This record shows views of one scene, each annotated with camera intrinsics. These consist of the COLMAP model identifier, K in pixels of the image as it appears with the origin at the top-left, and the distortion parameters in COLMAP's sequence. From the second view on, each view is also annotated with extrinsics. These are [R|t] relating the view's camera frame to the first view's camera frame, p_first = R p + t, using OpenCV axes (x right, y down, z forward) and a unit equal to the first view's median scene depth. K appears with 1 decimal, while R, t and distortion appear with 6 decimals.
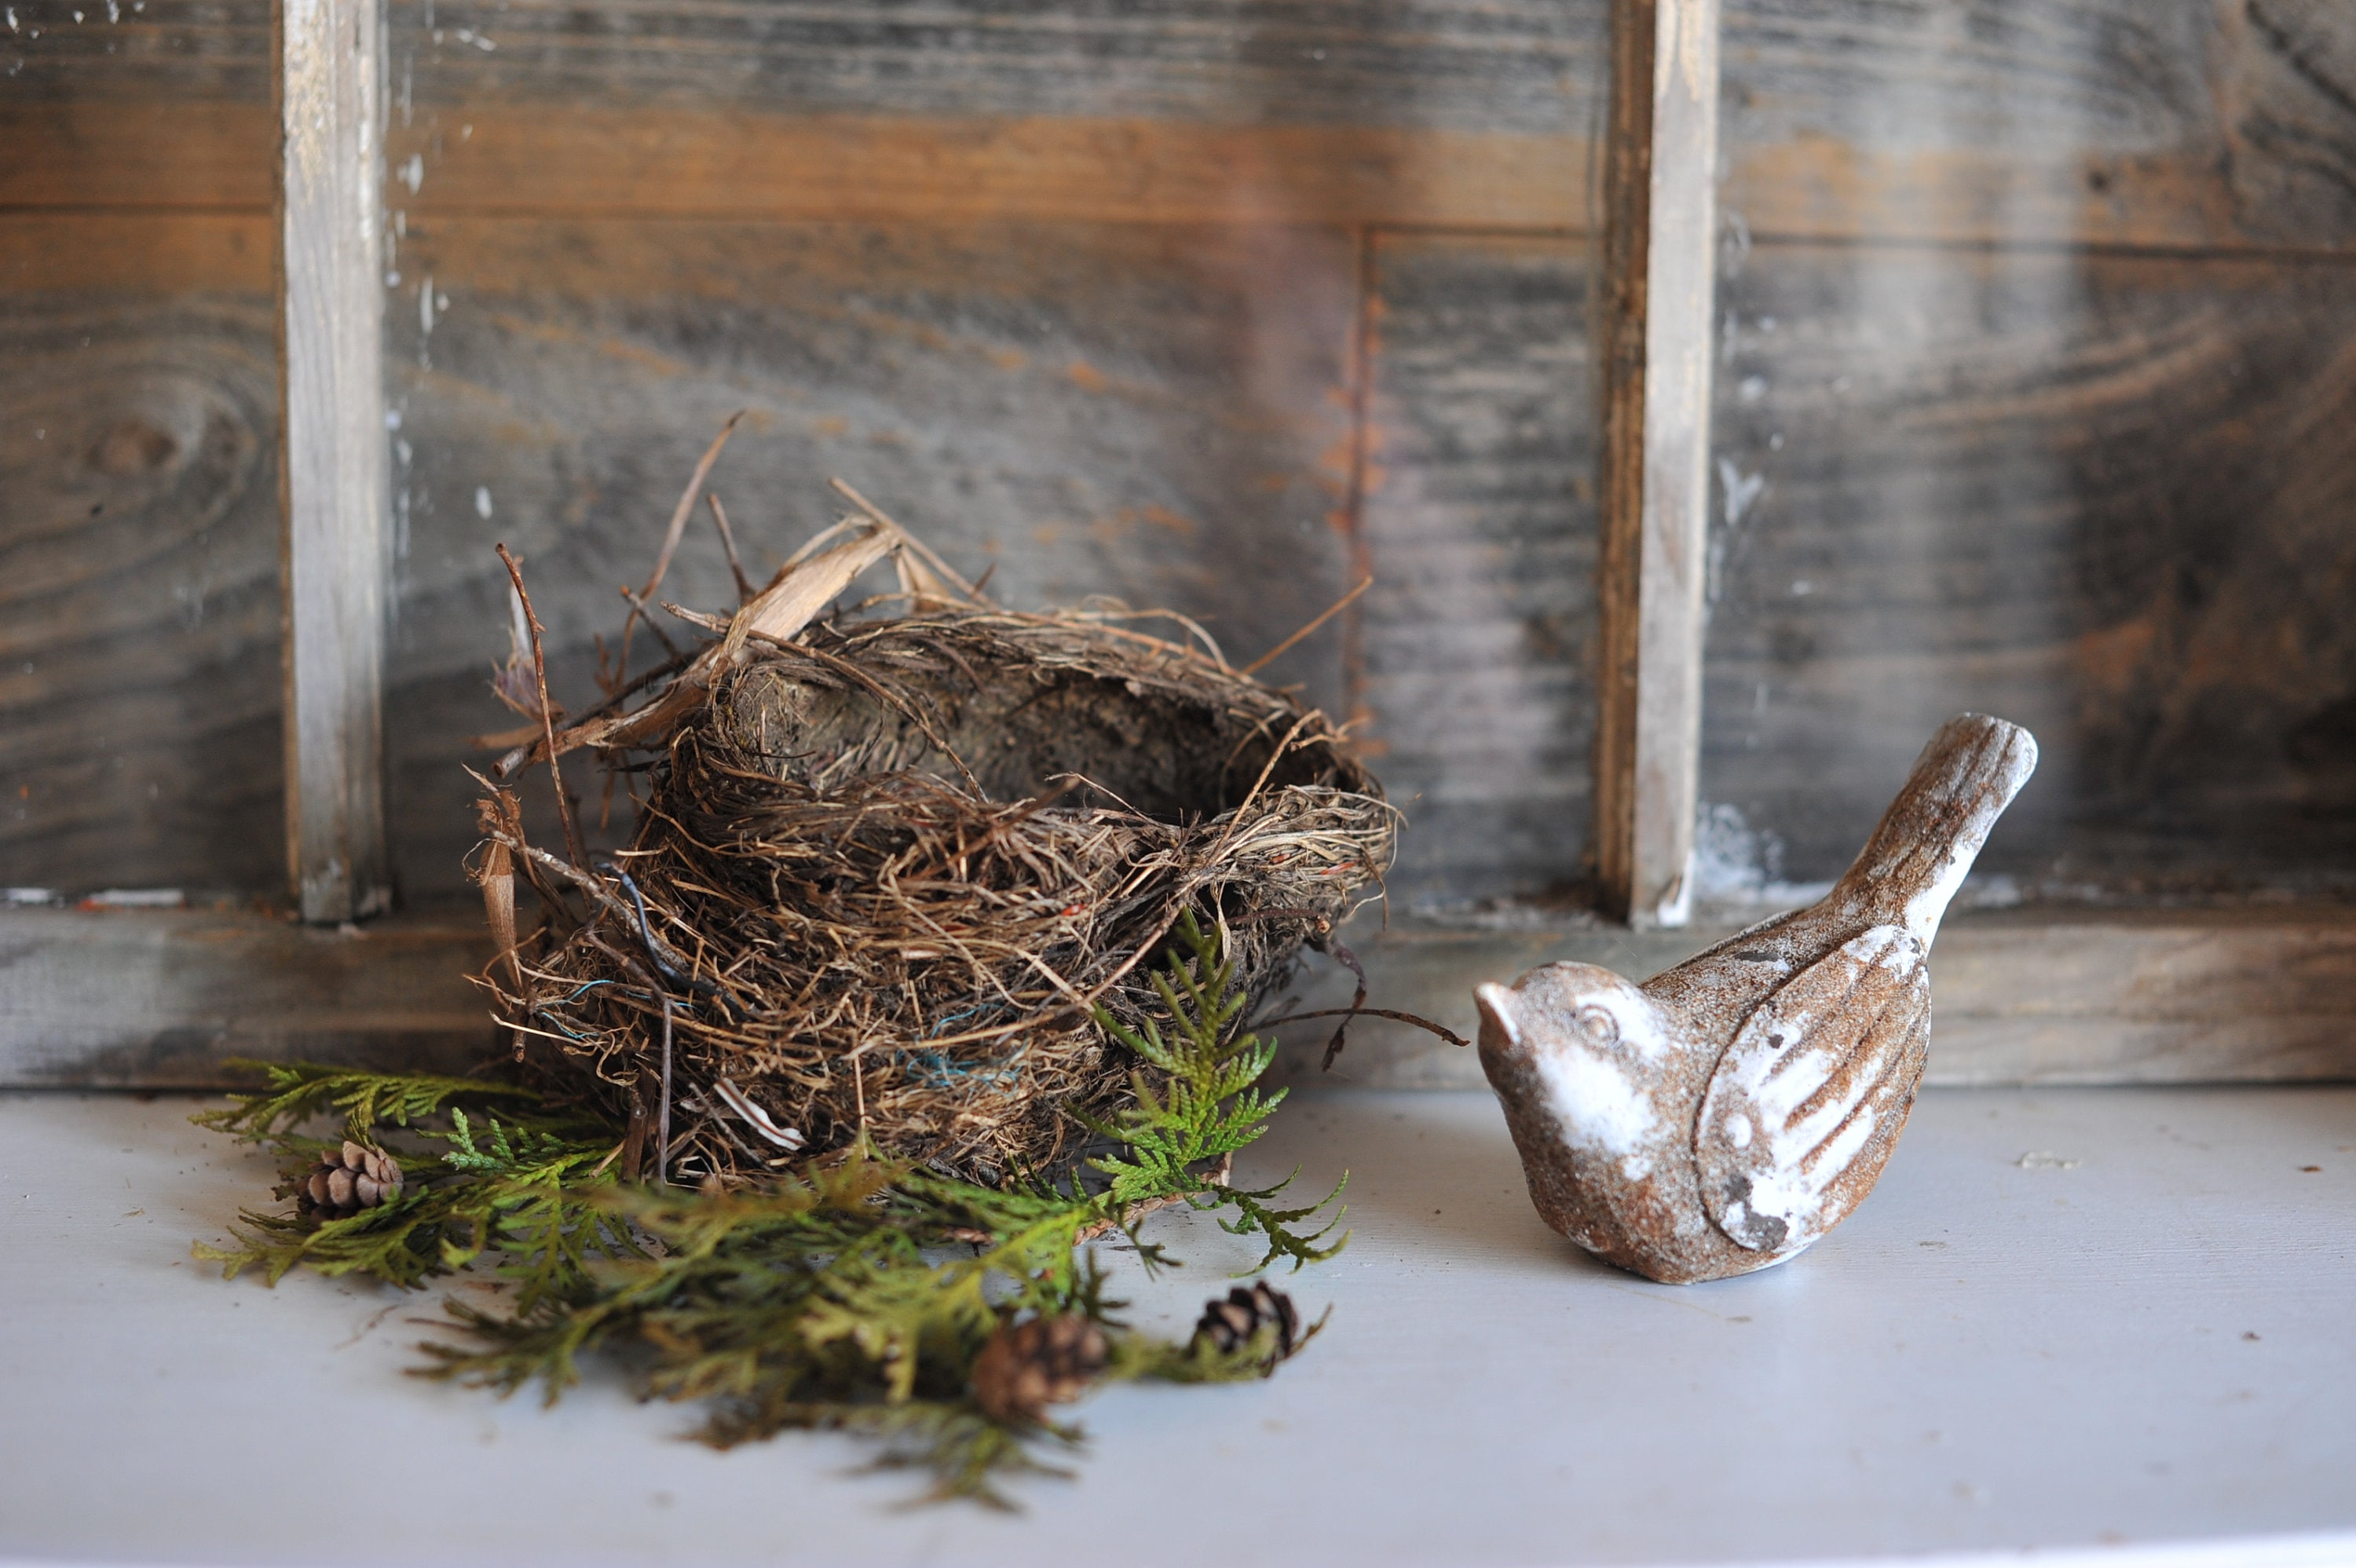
lens RADIAL K [[3652.6, 0, 1251.8], [0, 3652.6, 781.6], [0, 0, 1]] dist [-0.169811, 0.014306]
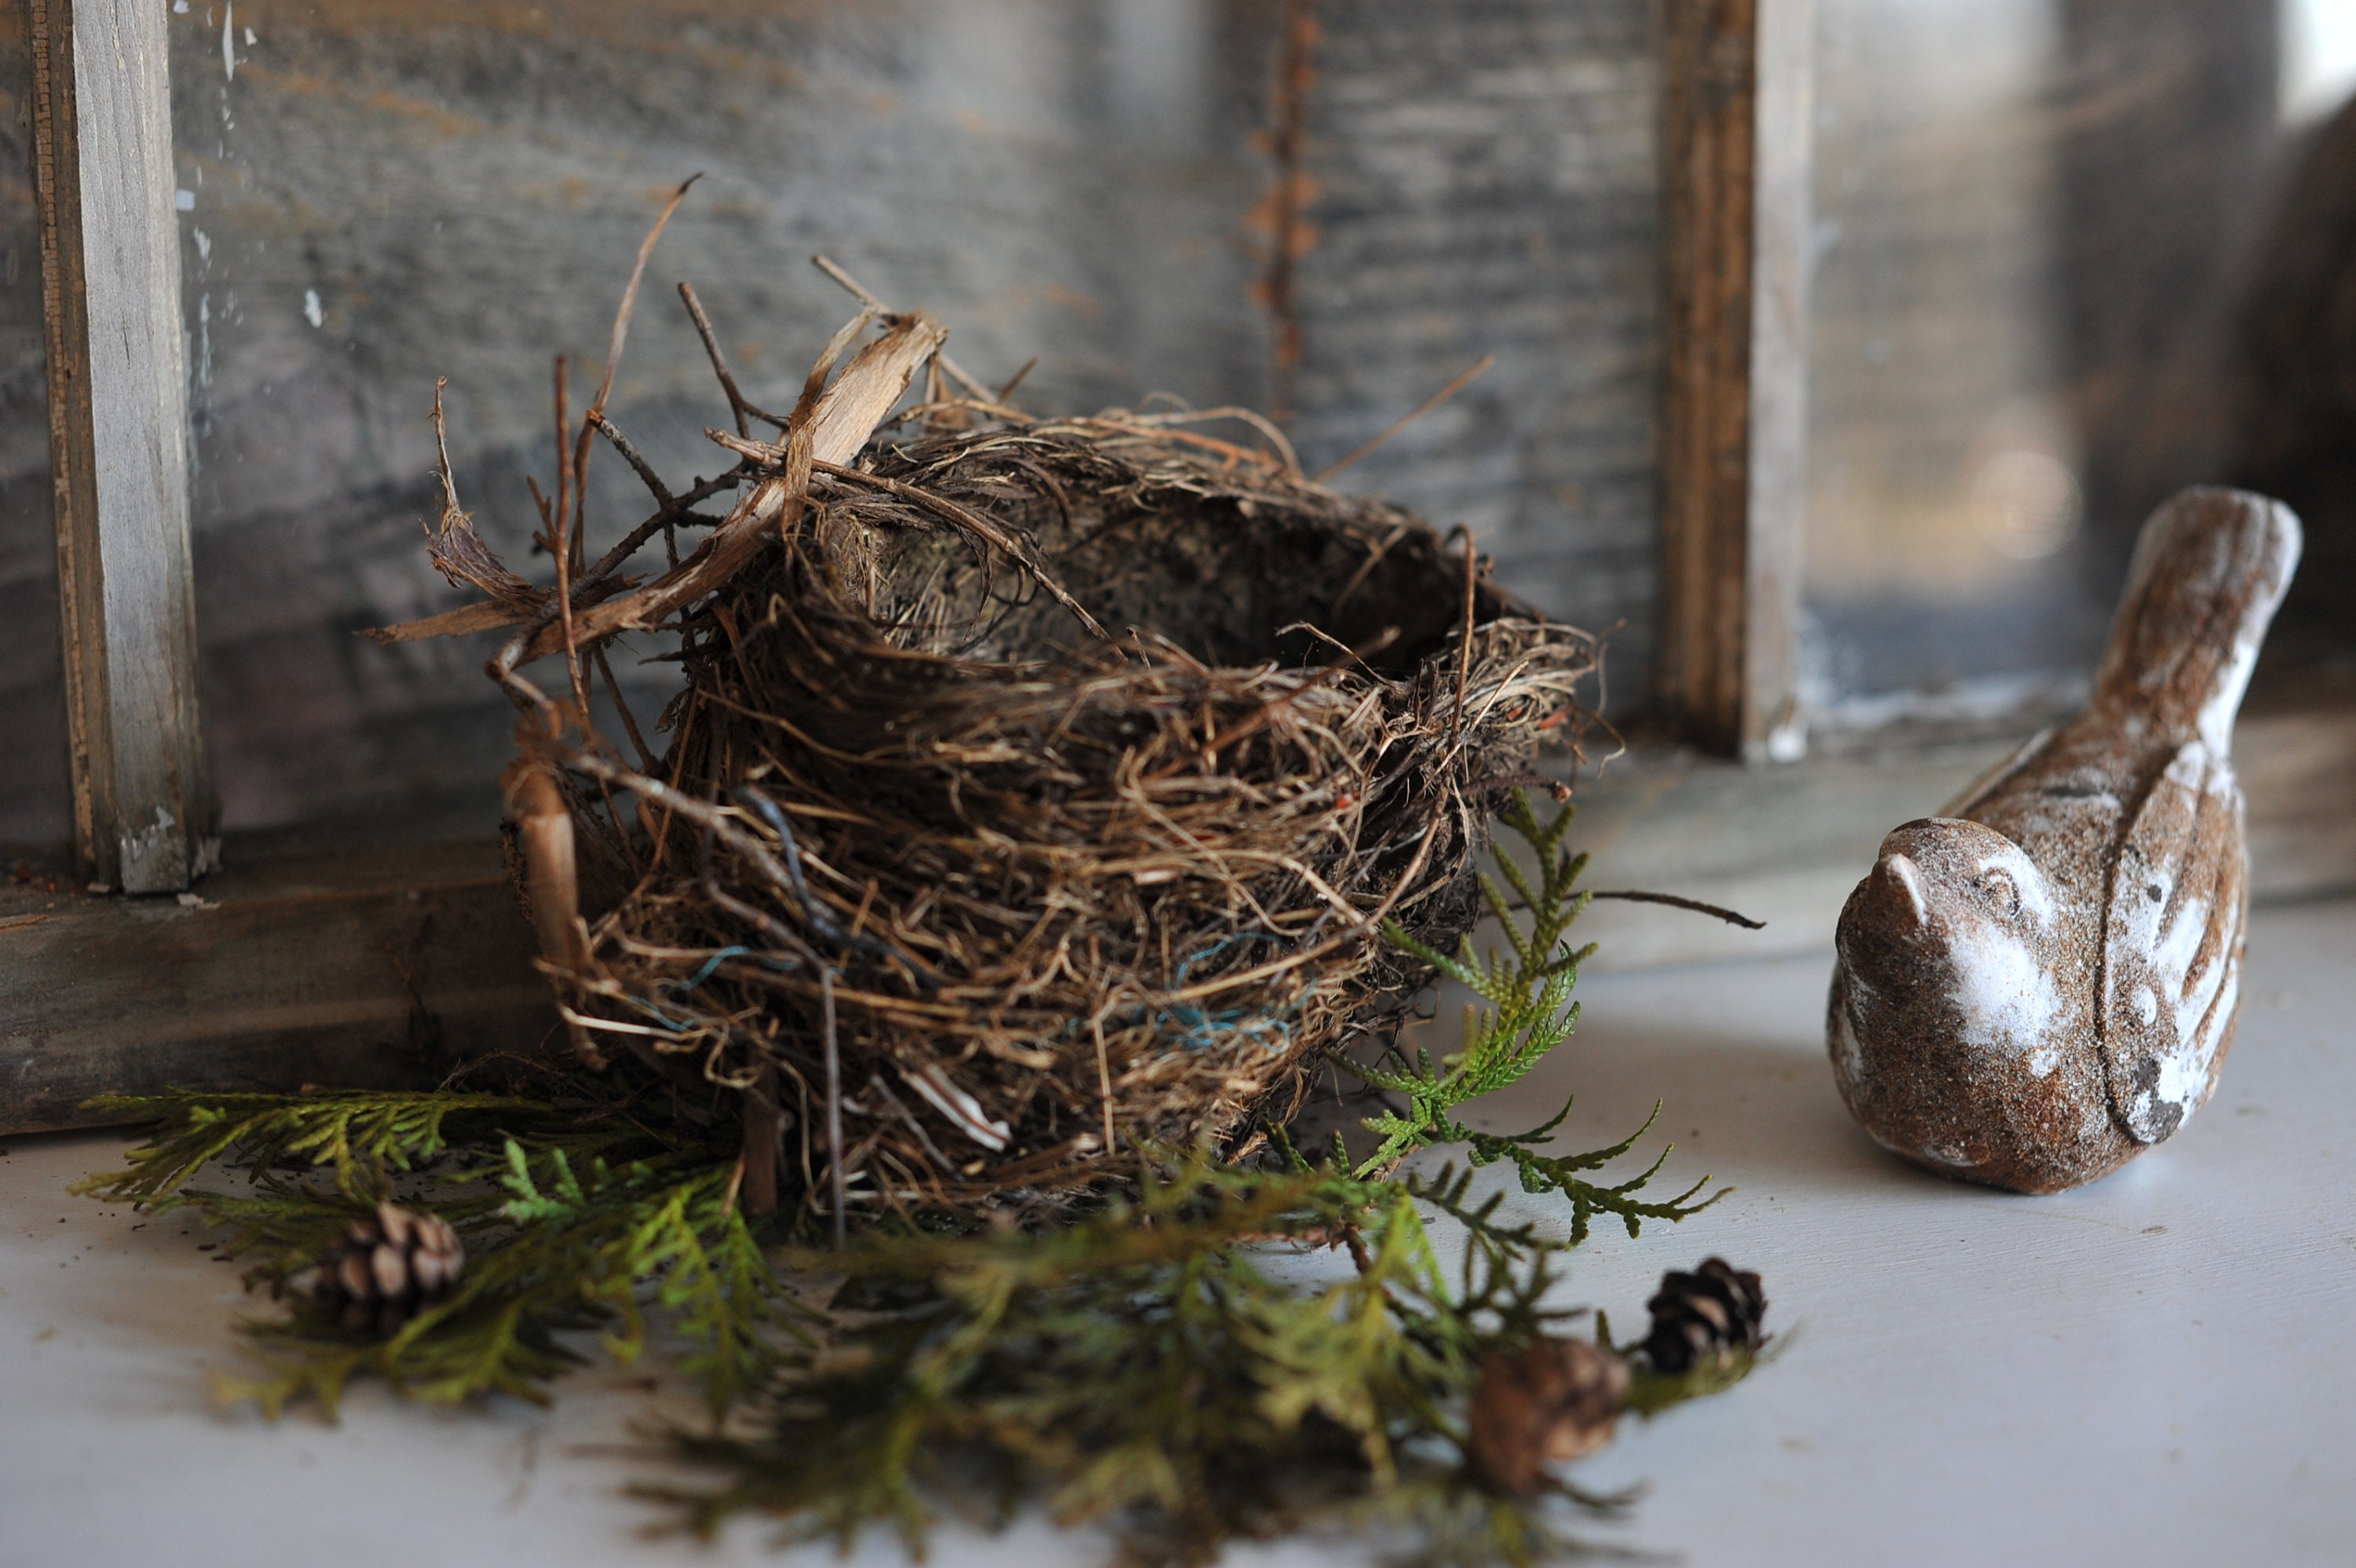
lens RADIAL K [[3652.6, 0, 1251.8], [0, 3652.6, 781.6], [0, 0, 1]] dist [-0.169811, 0.014306]
pose [[0.950022, -0.076535, 0.302655, -0.294730], [0.058810, 0.996000, 0.067265, -0.021497], [-0.306592, -0.046104, 0.950724, 0.270842]]
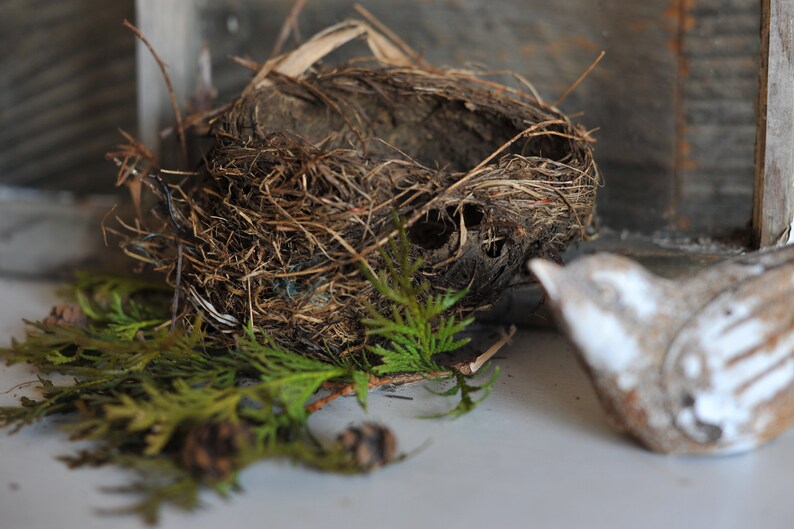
lens RADIAL K [[1231.1, 0, 421.9], [0, 1231.1, 263.7], [0, 0, 1]] dist [-0.169811, 0.014306]
pose [[0.890837, 0.069222, -0.449018, 0.256859], [-0.060338, 0.997596, 0.034086, 0.038707], [0.450298, -0.003272, 0.892872, 0.451358]]
